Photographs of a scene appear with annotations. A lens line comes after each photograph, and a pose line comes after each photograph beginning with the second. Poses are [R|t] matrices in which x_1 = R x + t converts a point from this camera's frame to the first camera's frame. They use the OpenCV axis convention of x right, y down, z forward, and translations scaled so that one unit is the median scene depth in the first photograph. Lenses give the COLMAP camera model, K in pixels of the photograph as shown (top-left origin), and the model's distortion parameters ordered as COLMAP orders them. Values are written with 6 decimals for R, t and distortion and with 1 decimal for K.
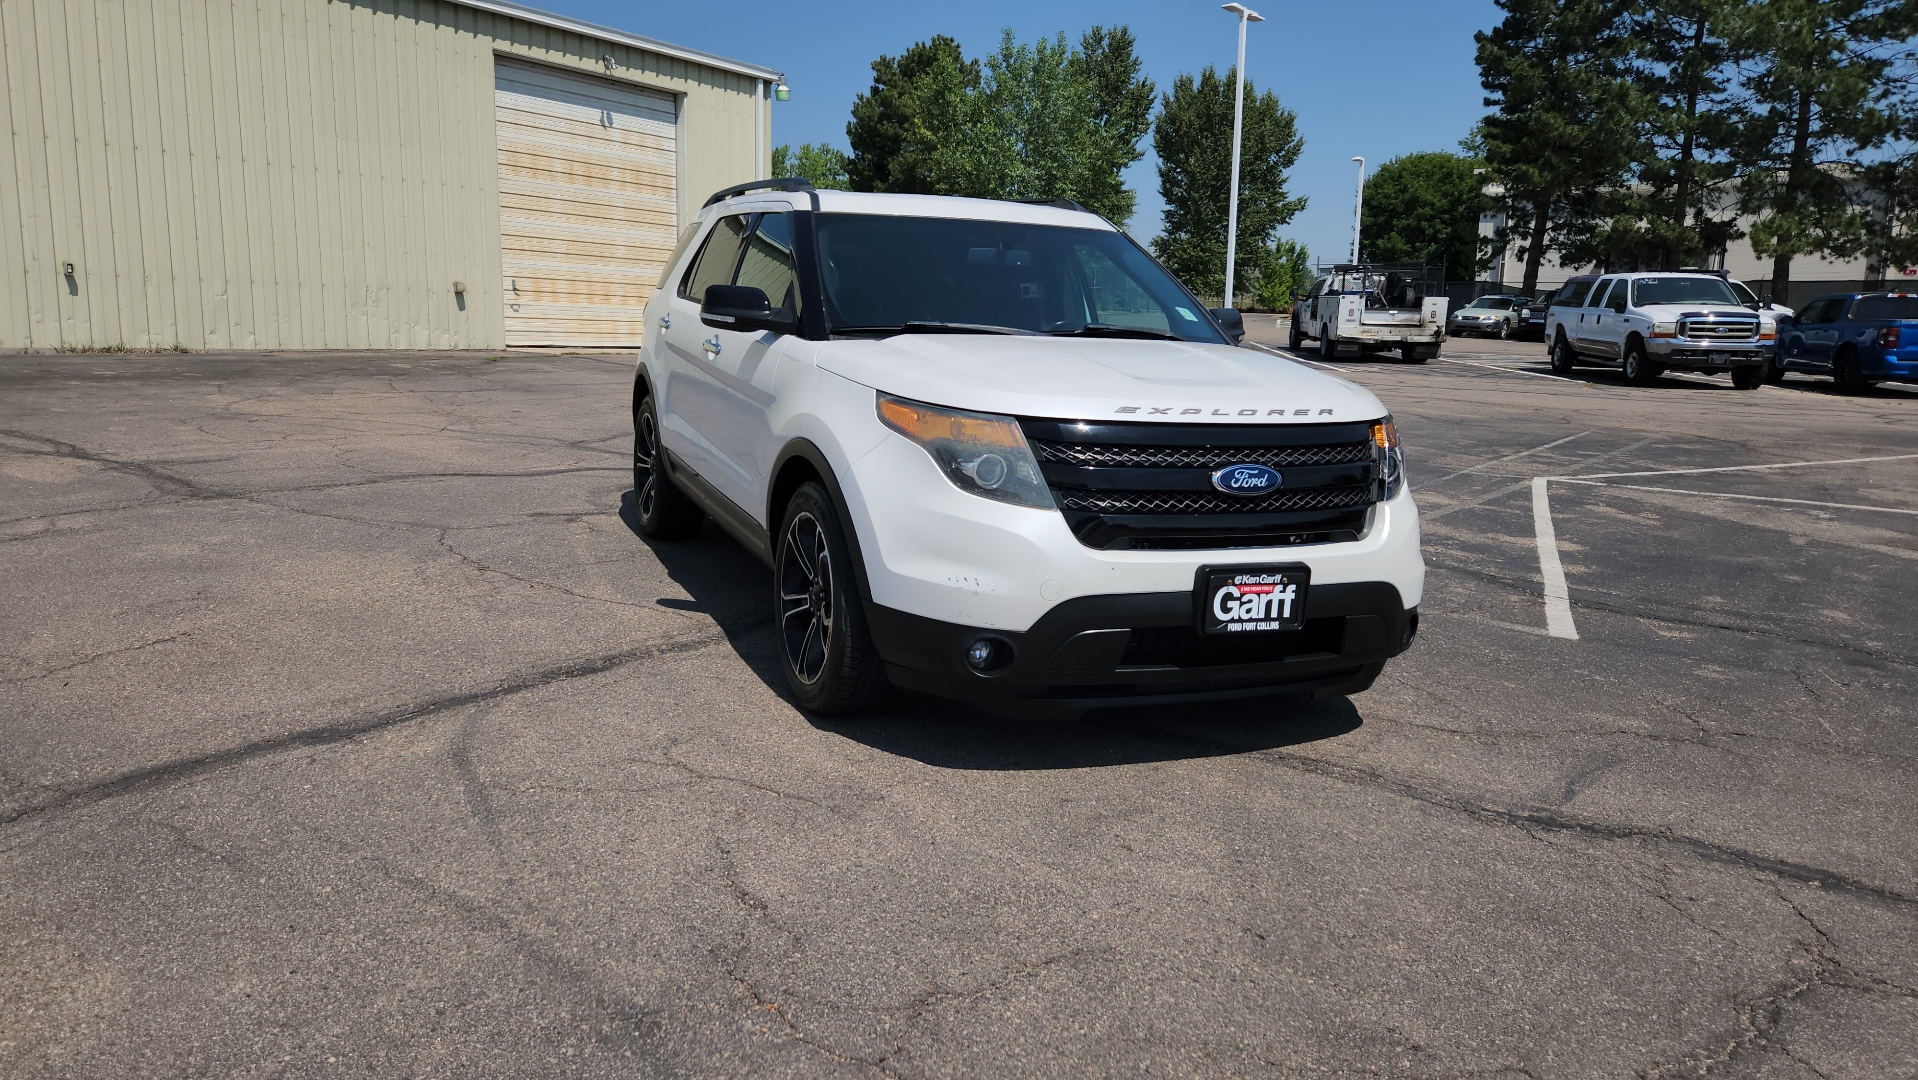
lens RADIAL K [[1286.2, 0, 925.6], [0, 1286.2, 529.4], [0, 0, 1]] dist [0.073024, -0.054908]
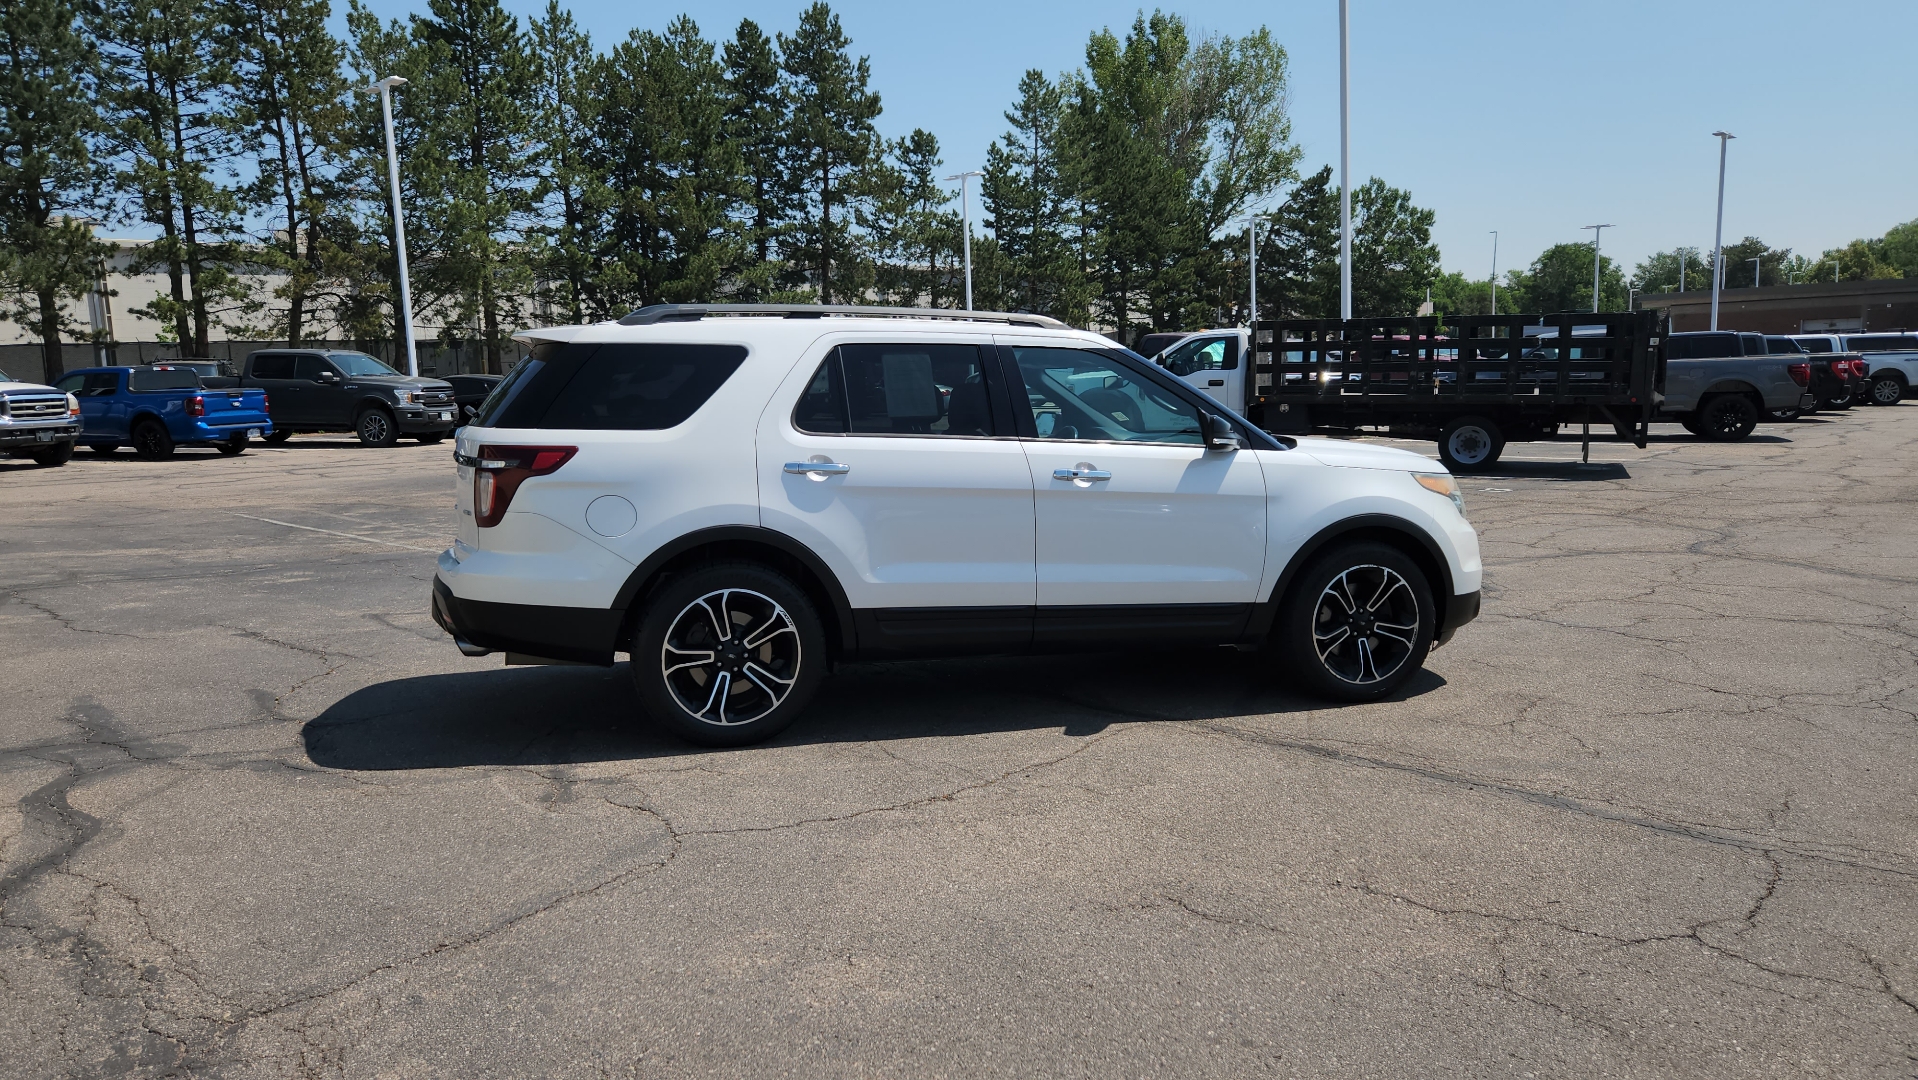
lens RADIAL K [[1281.6, 0, 925.9], [0, 1281.6, 529.6], [0, 0, 1]] dist [0.073877, -0.063000]
pose [[0.113037, -0.149409, 0.982293, -0.289289], [0.190221, 0.973597, 0.126197, -0.060619], [-0.975212, 0.172588, 0.138473, 0.236275]]
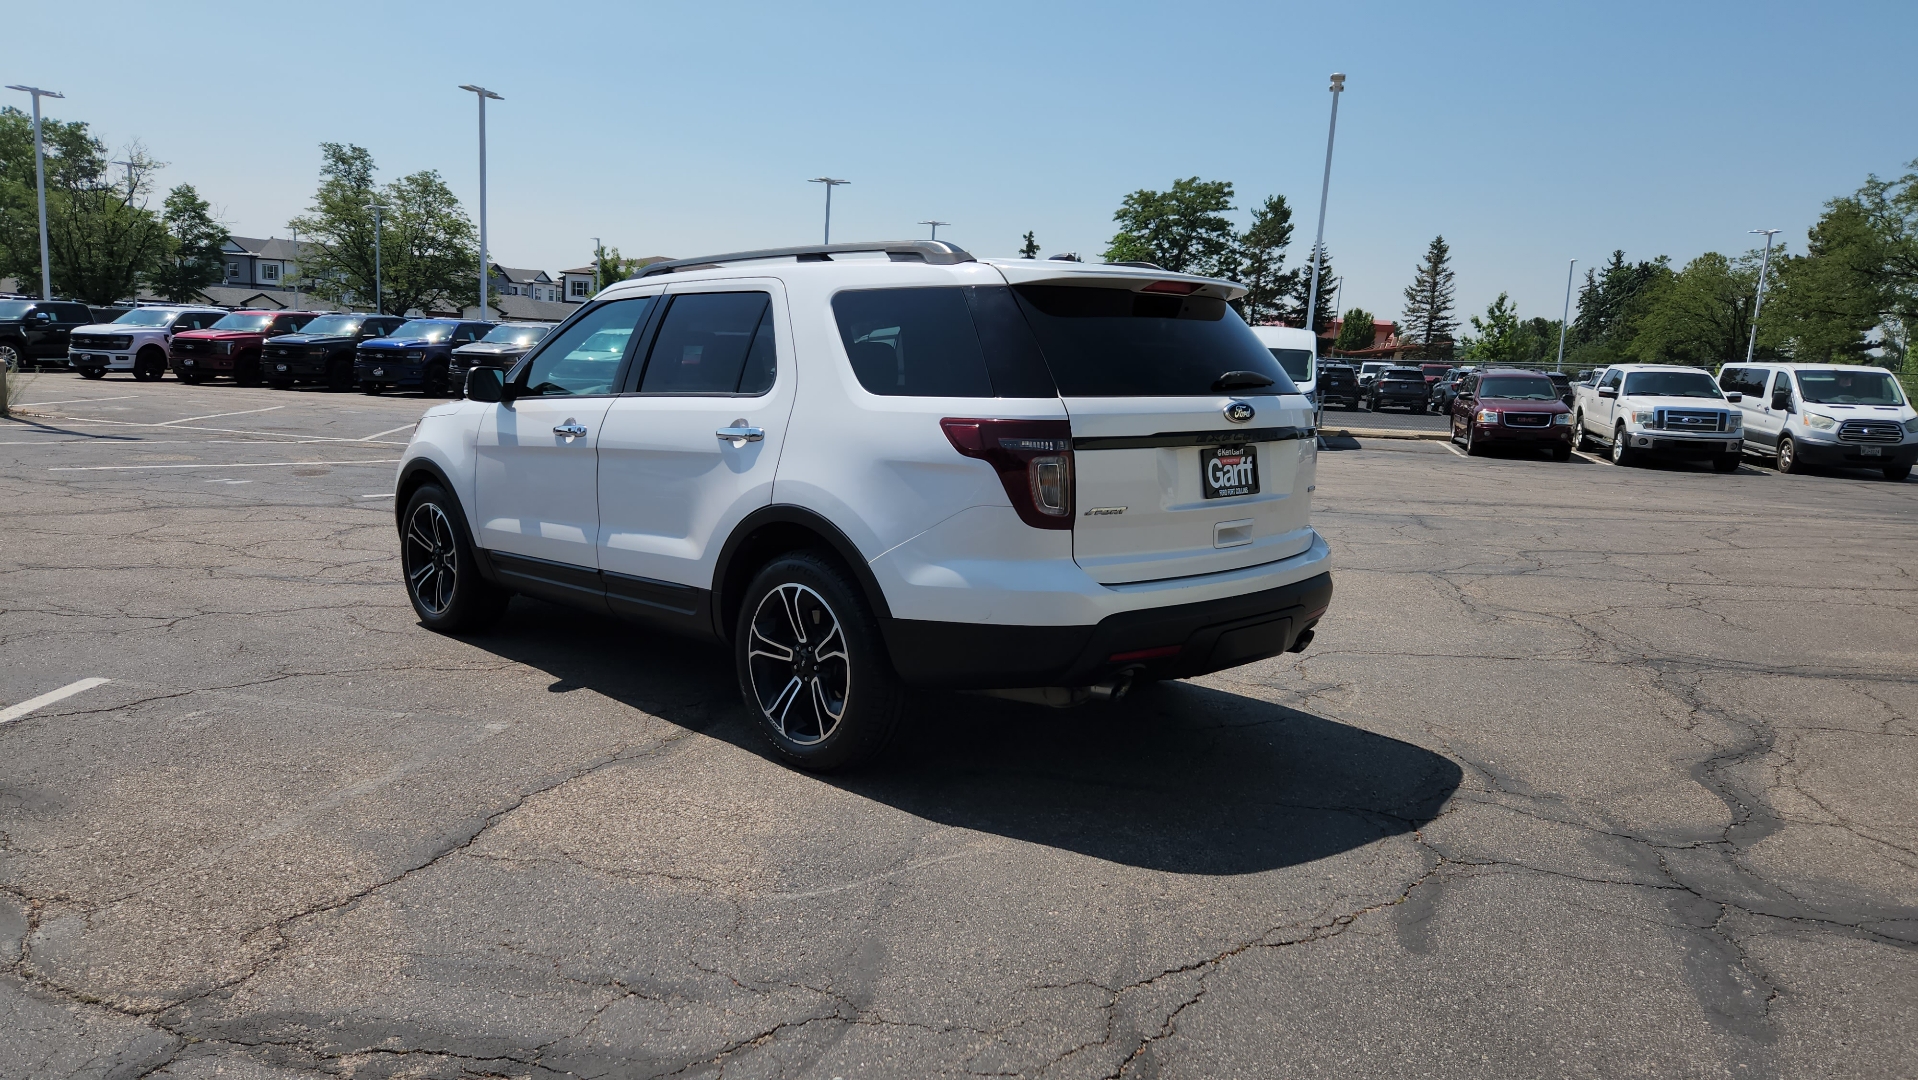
lens RADIAL K [[1287.1, 0, 933.1], [0, 1287.1, 534.4], [0, 0, 1]] dist [0.073419, -0.059024]
pose [[-0.921679, -0.012189, -0.387761, 0.074530], [-0.130661, 0.950866, 0.280680, -0.094909], [0.365288, 0.309363, -0.877986, 0.518557]]
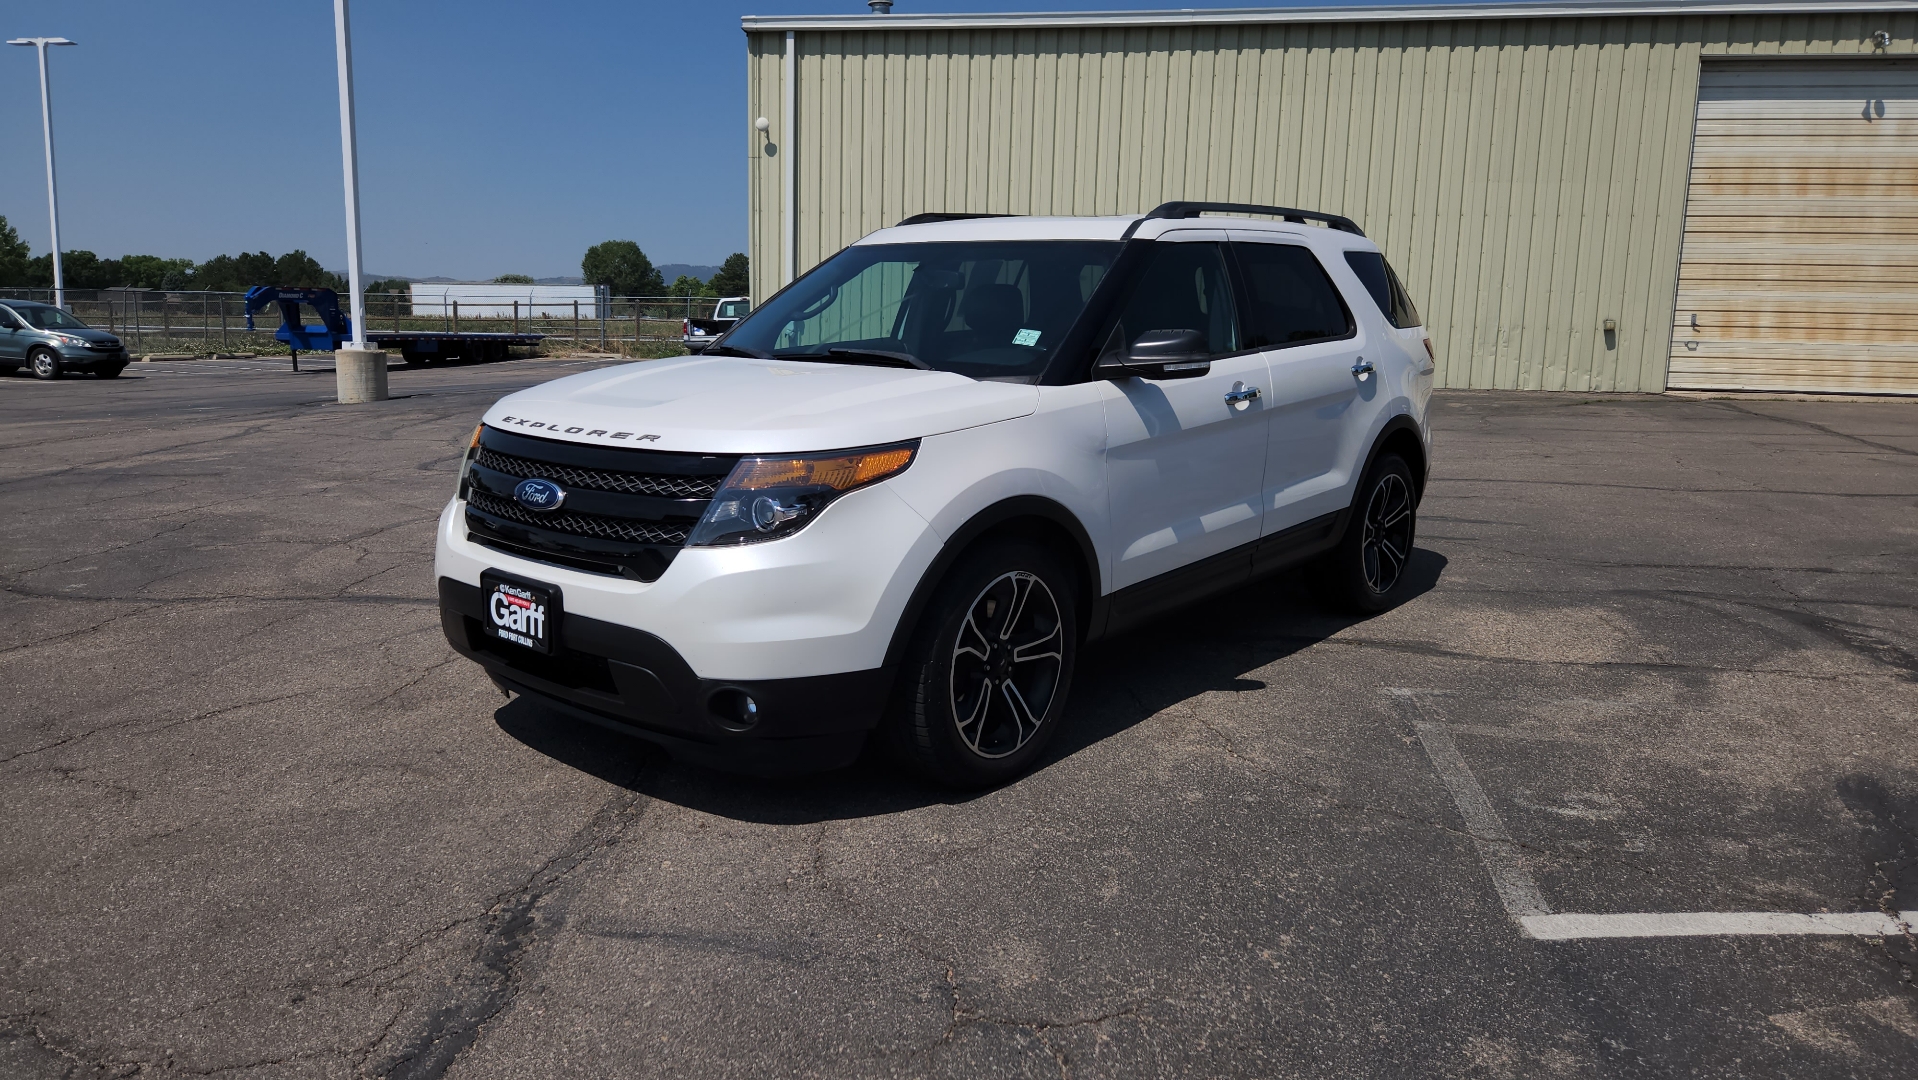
lens RADIAL K [[1281.6, 0, 925.9], [0, 1281.6, 529.6], [0, 0, 1]] dist [0.073877, -0.063000]
pose [[0.465835, 0.118441, -0.876909, 0.207546], [-0.148136, 0.987454, 0.054679, -0.018080], [0.872384, 0.104430, 0.477536, 0.128298]]
